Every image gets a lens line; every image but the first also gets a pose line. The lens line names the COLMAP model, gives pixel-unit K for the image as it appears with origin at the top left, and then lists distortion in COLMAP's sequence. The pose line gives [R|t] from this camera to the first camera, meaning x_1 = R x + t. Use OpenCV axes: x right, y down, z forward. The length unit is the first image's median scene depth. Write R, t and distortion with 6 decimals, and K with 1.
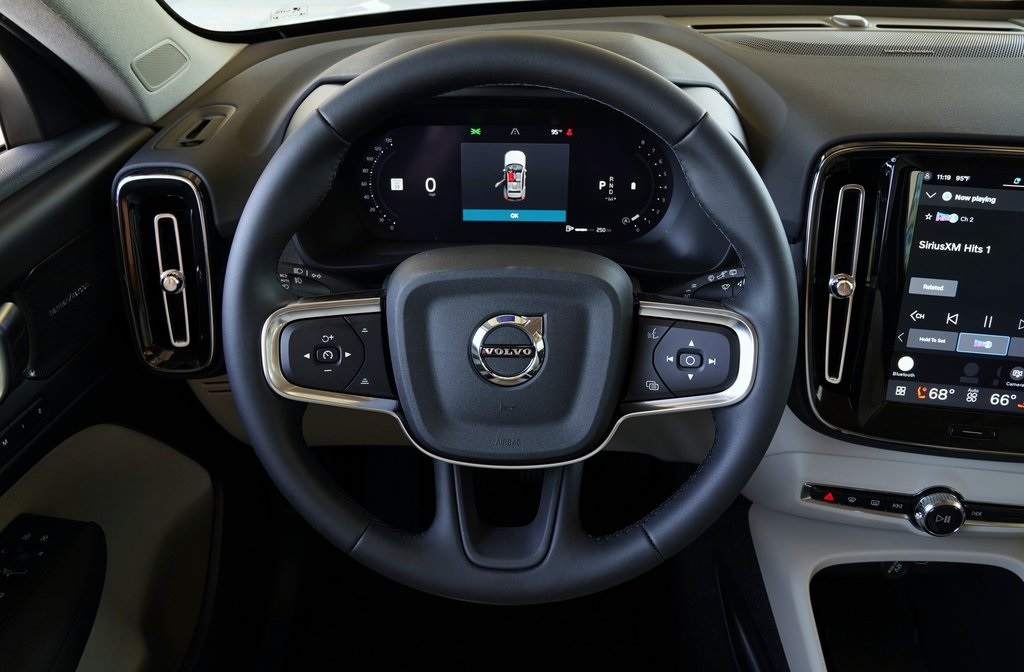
lens RADIAL K [[768.5, 0, 506.6], [0, 768.5, 339.2], [0, 0, 1]] dist [-0.092477, 0.072465]
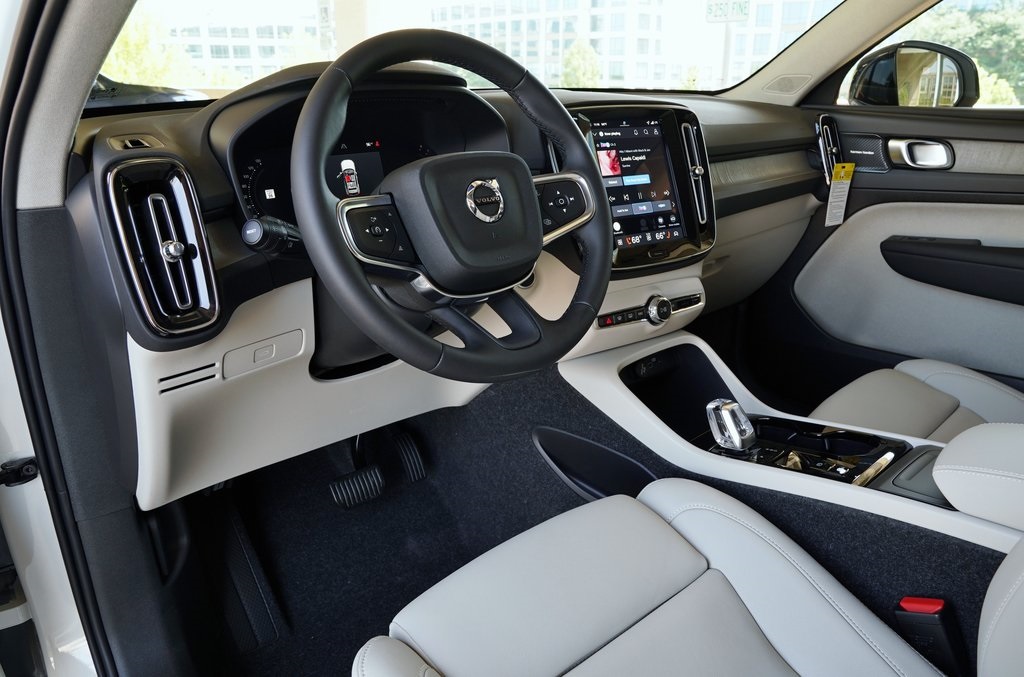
lens RADIAL K [[718.2, 0, 517.3], [0, 718.2, 339.0], [0, 0, 1]] dist [-0.126648, 0.078266]
pose [[0.736088, -0.235375, 0.634644, -0.769612], [0.391072, 0.913158, -0.114914, 0.377986], [-0.552482, 0.332778, 0.764213, -0.058437]]
